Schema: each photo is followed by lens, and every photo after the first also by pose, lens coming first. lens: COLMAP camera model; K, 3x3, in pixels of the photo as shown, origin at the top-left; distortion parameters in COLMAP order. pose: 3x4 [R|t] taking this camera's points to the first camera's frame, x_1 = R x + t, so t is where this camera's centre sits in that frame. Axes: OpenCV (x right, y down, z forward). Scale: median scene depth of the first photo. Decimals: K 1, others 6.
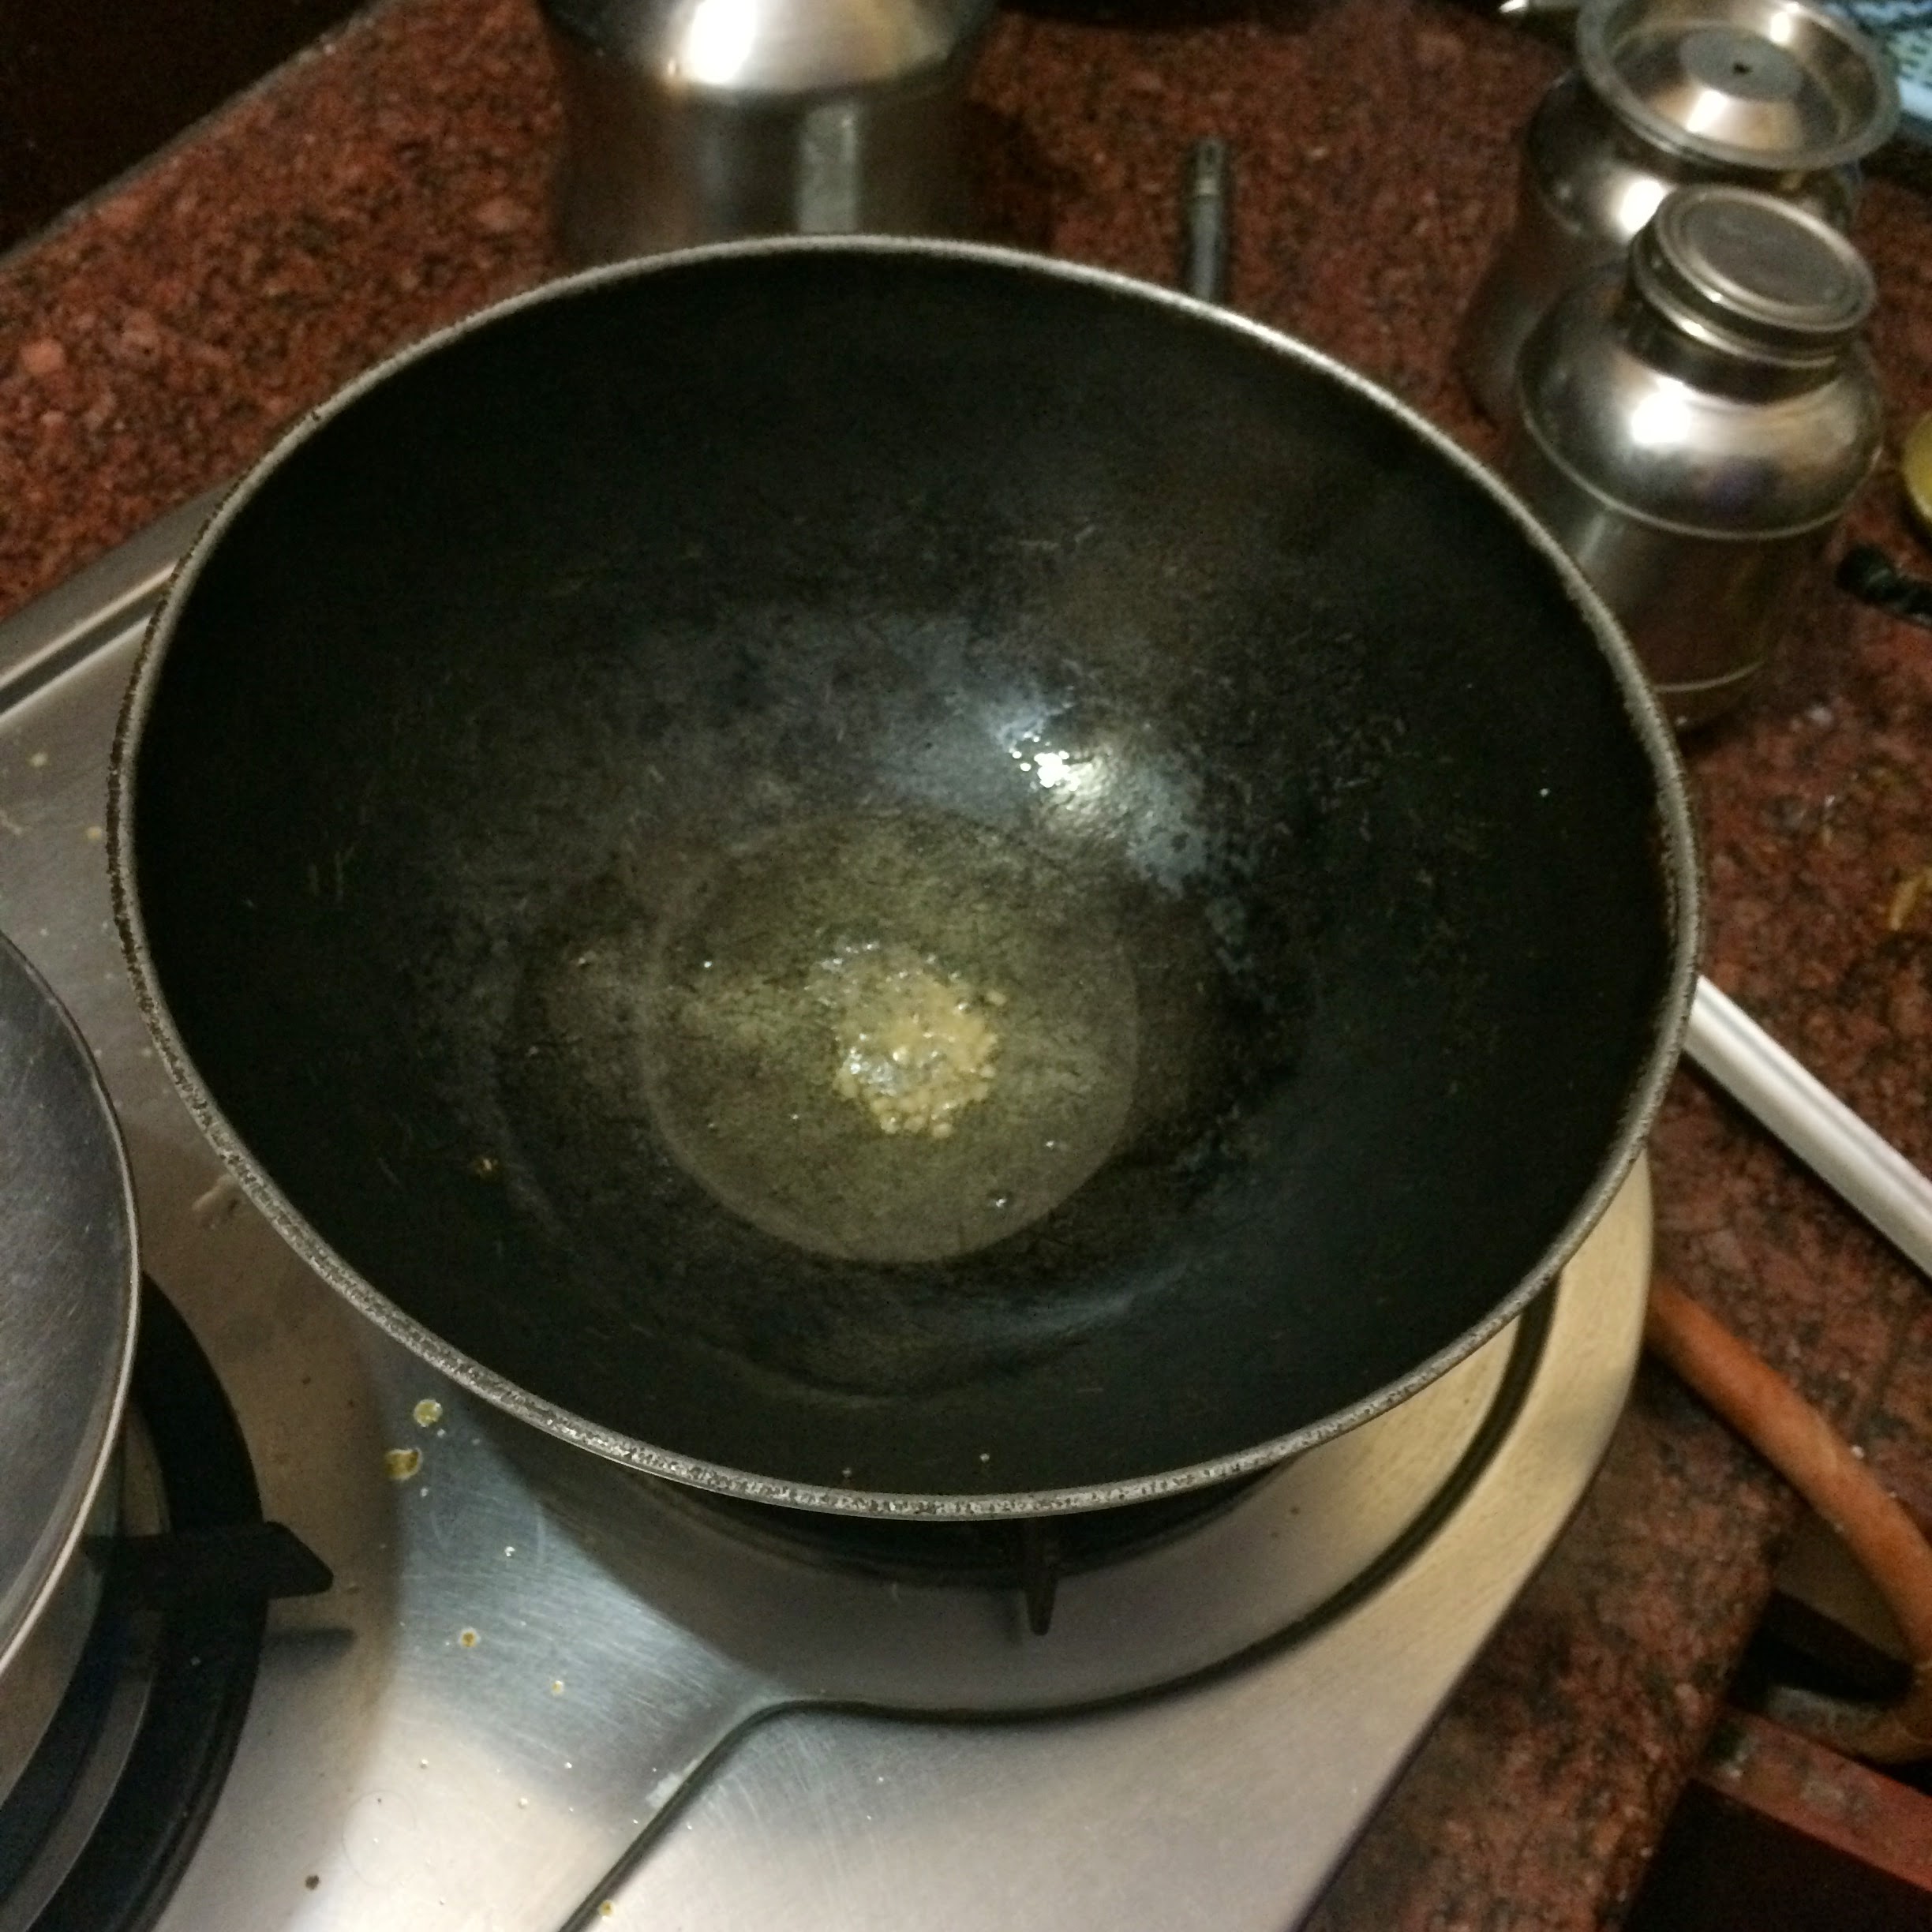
lens RADIAL K [[2277.8, 0, 872.1], [0, 2277.8, 962.0], [0, 0, 1]] dist [0.075839, -0.084936]
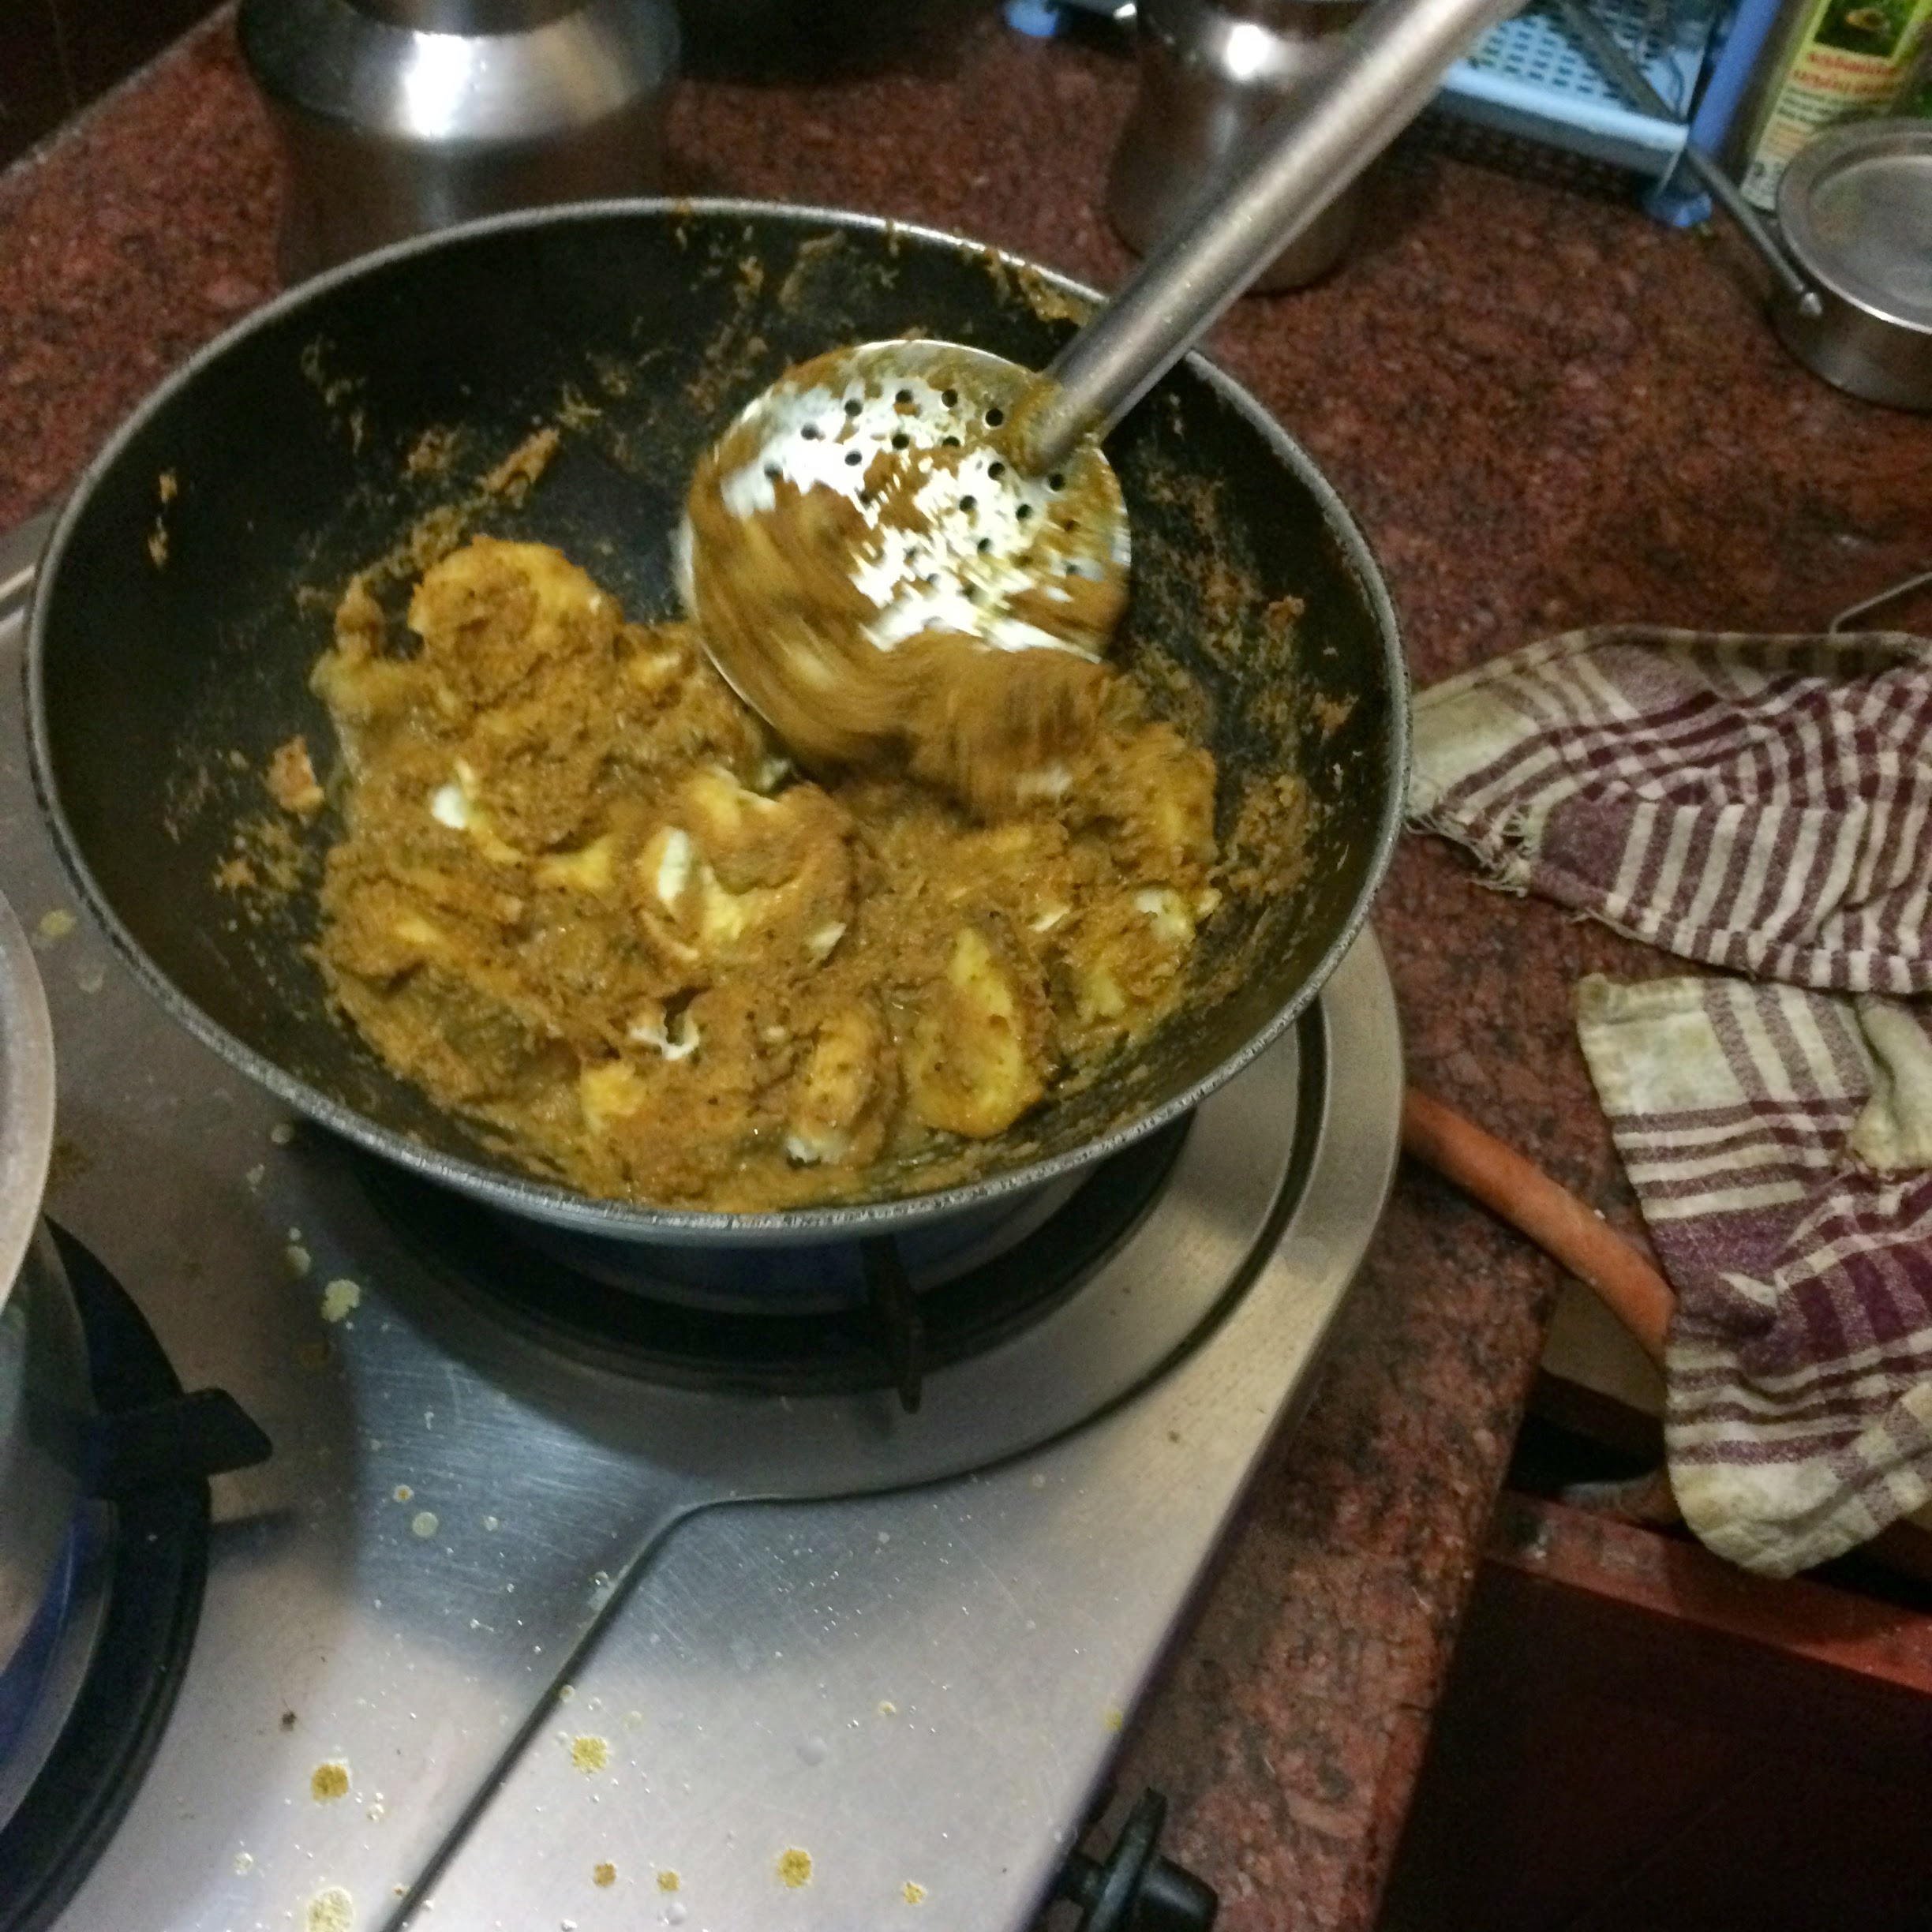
lens RADIAL K [[2277.8, 0, 872.1], [0, 2277.8, 962.0], [0, 0, 1]] dist [0.075839, -0.084936]
pose [[0.986482, -0.118714, 0.112959, -0.033353], [0.124763, 0.991022, -0.048056, 0.084580], [-0.106240, 0.061499, 0.992437, -0.077929]]
